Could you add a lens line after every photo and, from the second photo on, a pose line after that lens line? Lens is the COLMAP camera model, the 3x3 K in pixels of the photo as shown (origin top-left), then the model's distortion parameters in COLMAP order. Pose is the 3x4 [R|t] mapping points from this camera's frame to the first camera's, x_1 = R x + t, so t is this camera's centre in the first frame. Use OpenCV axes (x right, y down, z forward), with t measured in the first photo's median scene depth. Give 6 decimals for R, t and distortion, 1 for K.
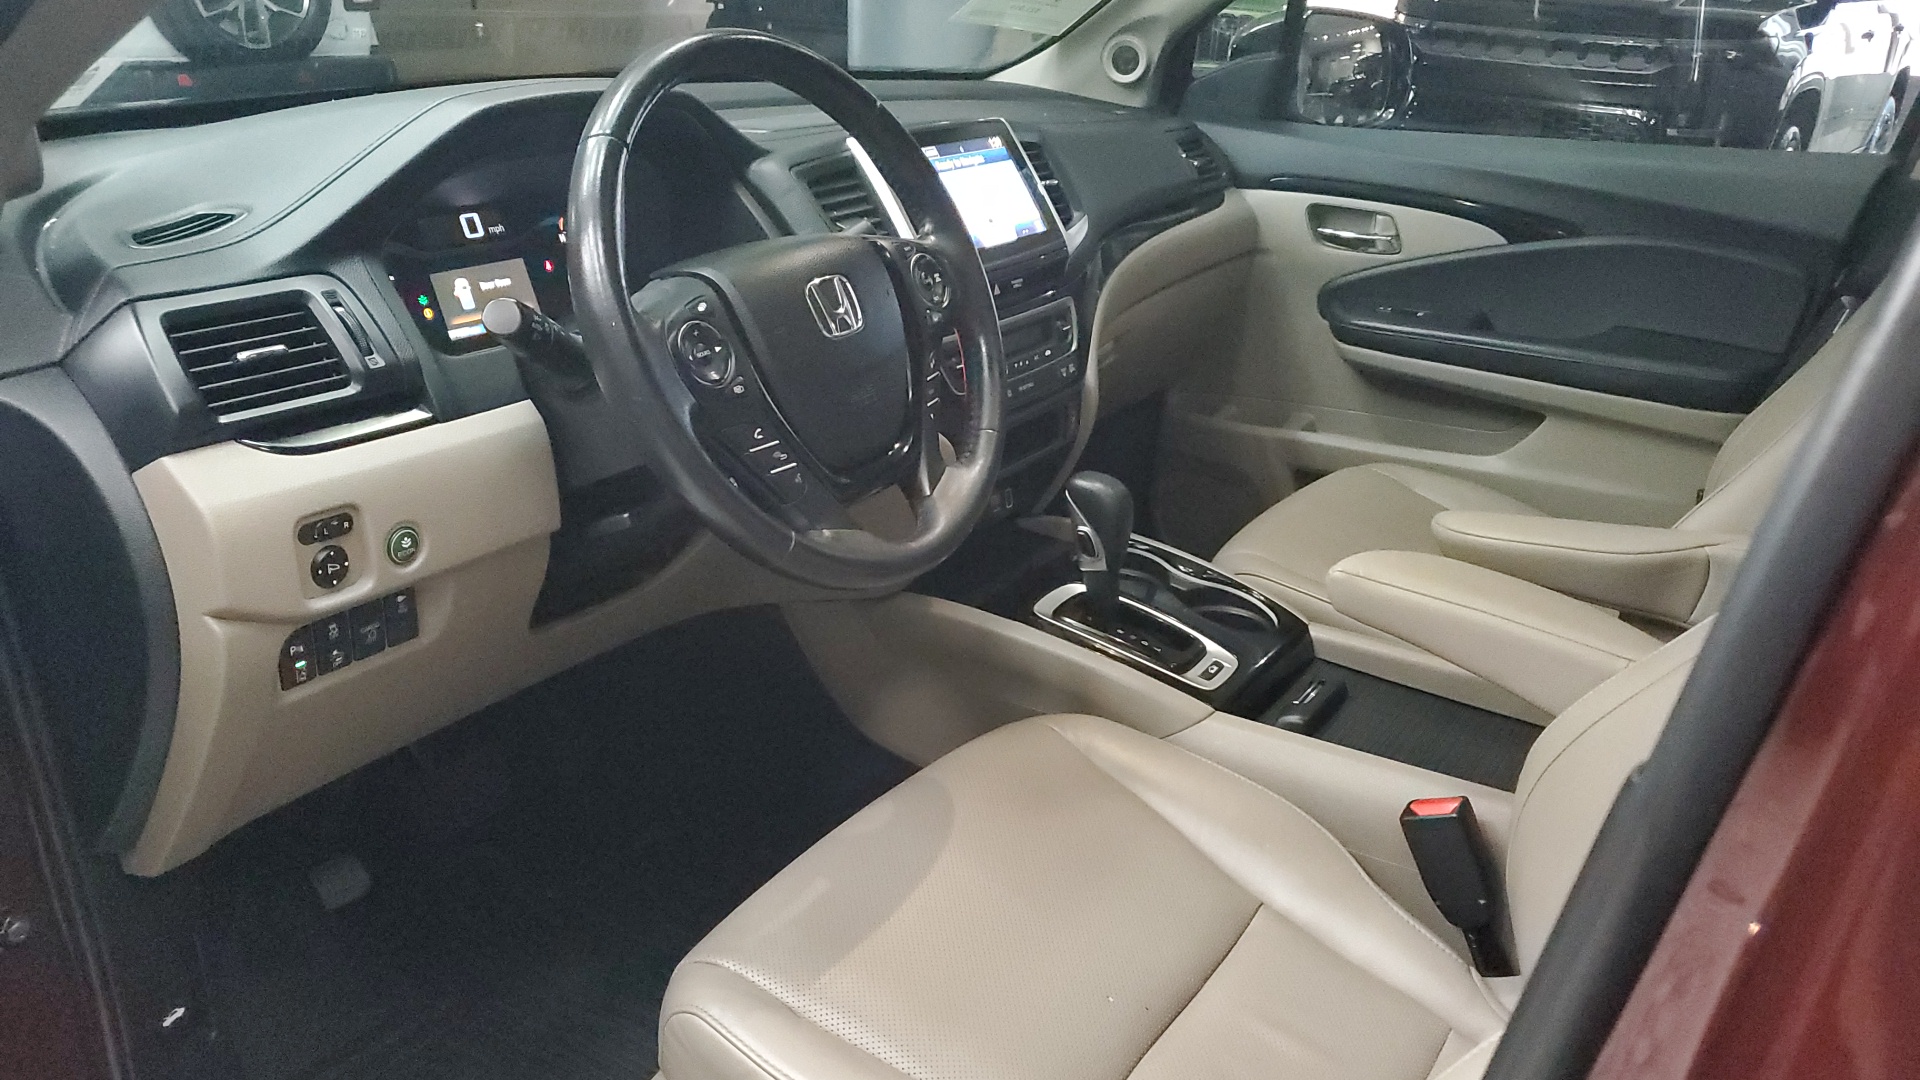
lens RADIAL K [[1514.1, 0, 960.0], [0, 1514.1, 540.0], [0, 0, 1]] dist [0.060470, -0.115573]
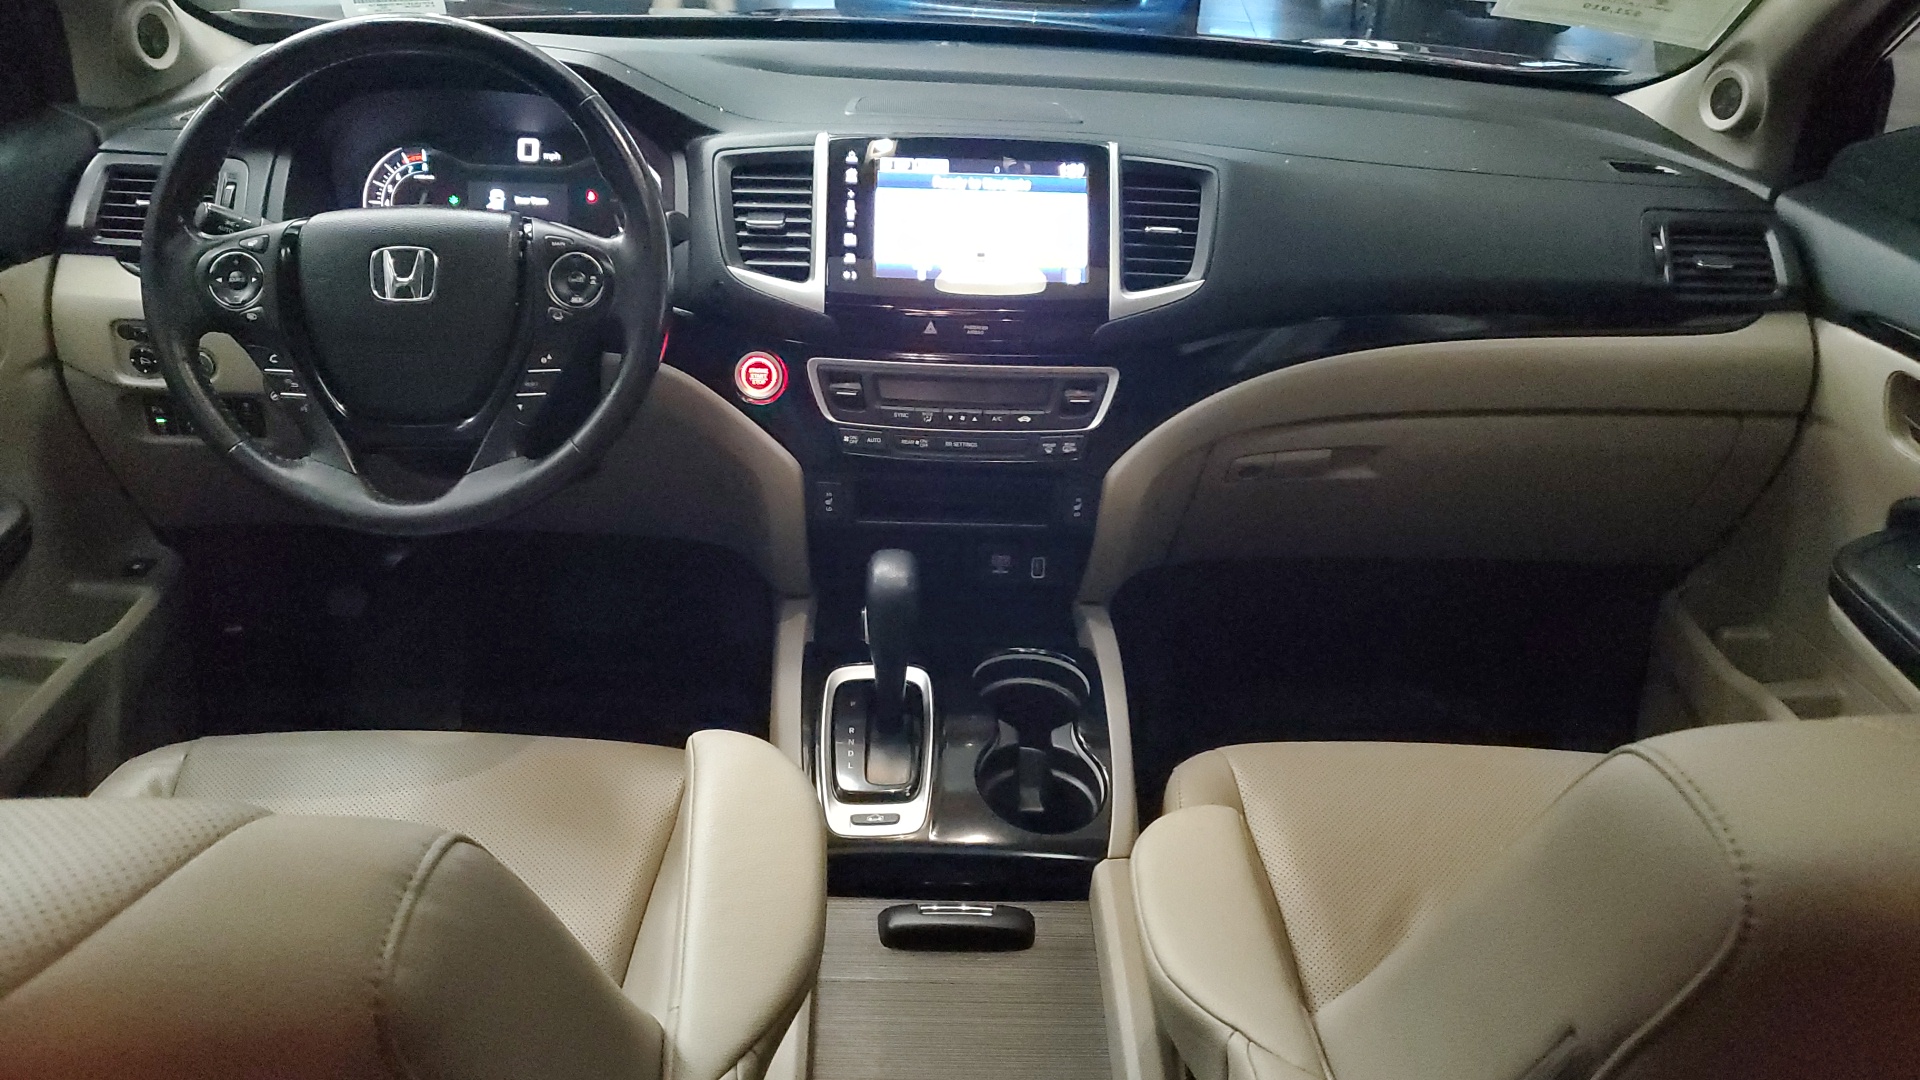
lens RADIAL K [[1477.6, 0, 930.1], [0, 1477.6, 542.7], [0, 0, 1]] dist [0.068399, -0.092513]
pose [[0.553192, 0.374472, -0.744144, 0.673378], [-0.317924, 0.920563, 0.226908, -0.229627], [0.770002, 0.111058, 0.628302, 0.428871]]
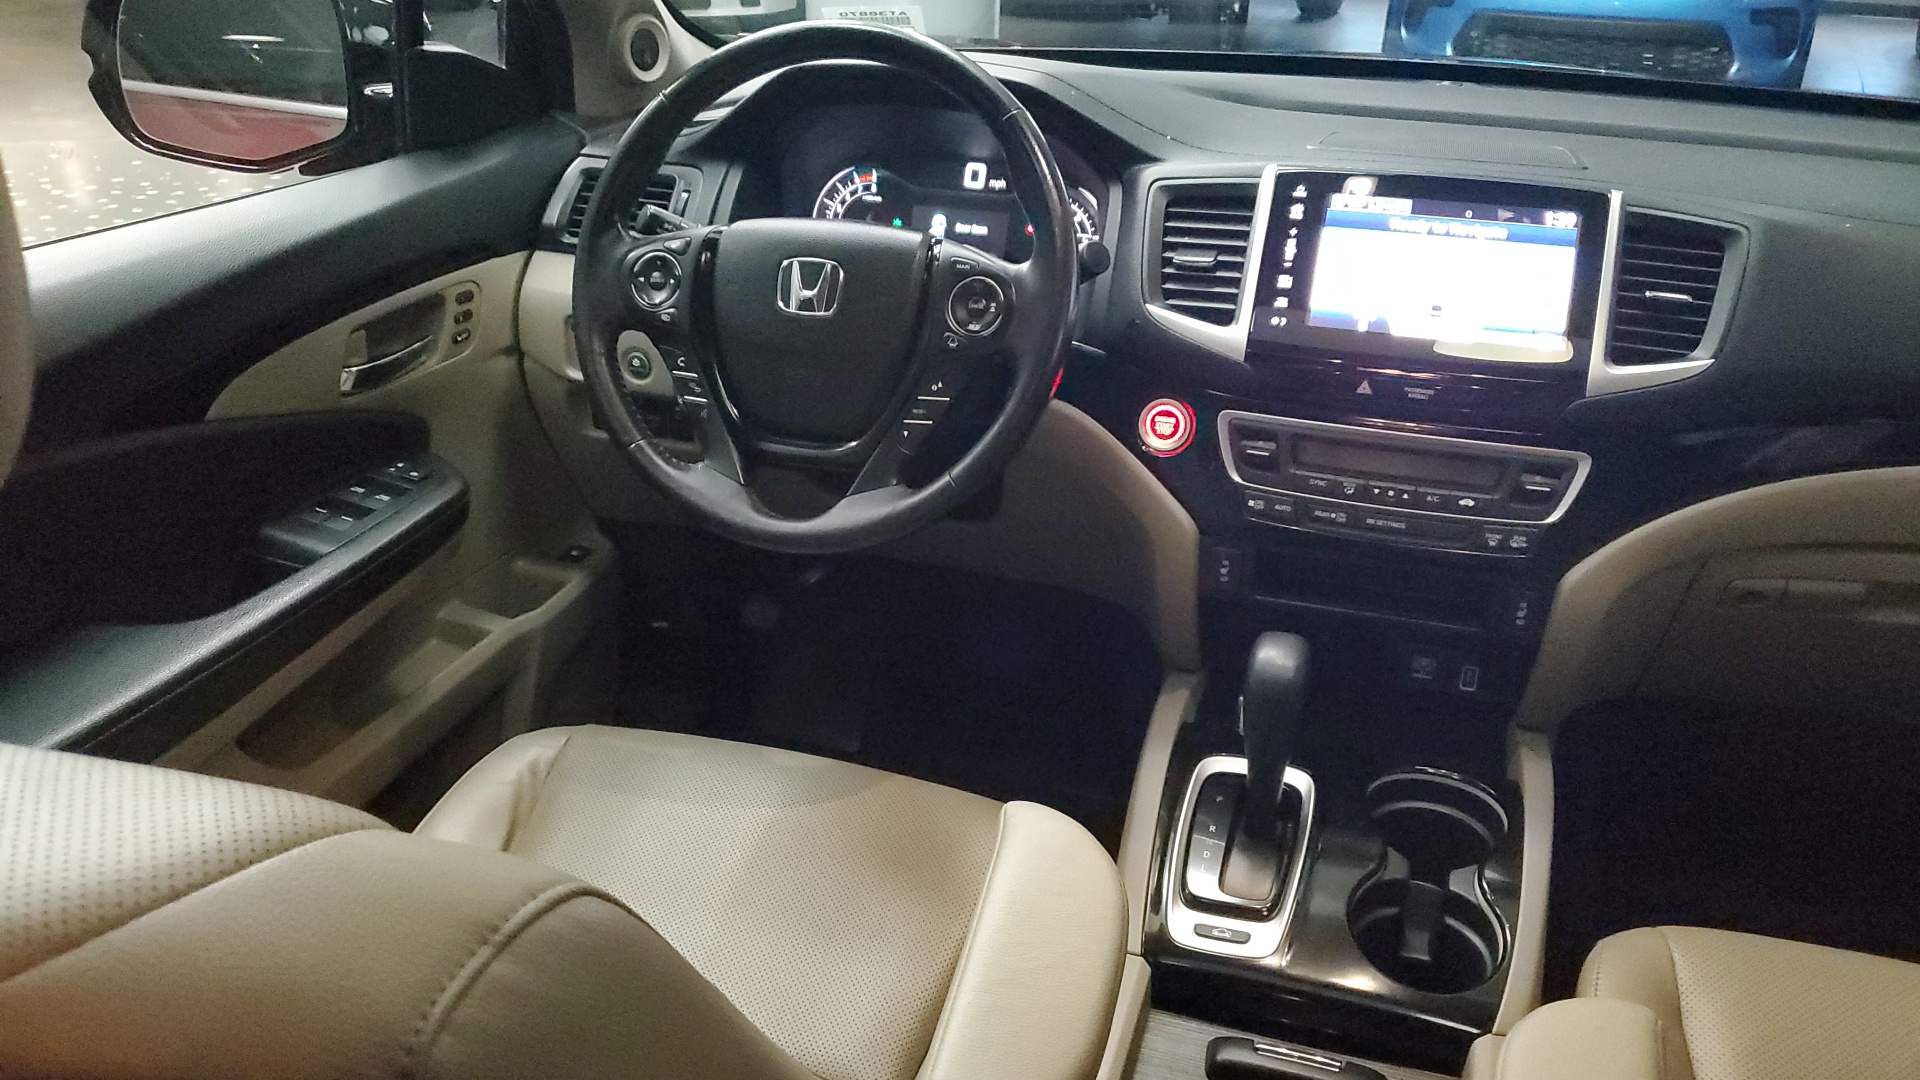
lens RADIAL K [[1471.6, 0, 986.5], [0, 1471.6, 564.7], [0, 0, 1]] dist [0.117130, -0.269903]
pose [[0.269800, 0.404650, -0.873765, 0.634425], [-0.356841, 0.884823, 0.299586, -0.227650], [0.894356, 0.230967, 0.383122, 0.509516]]
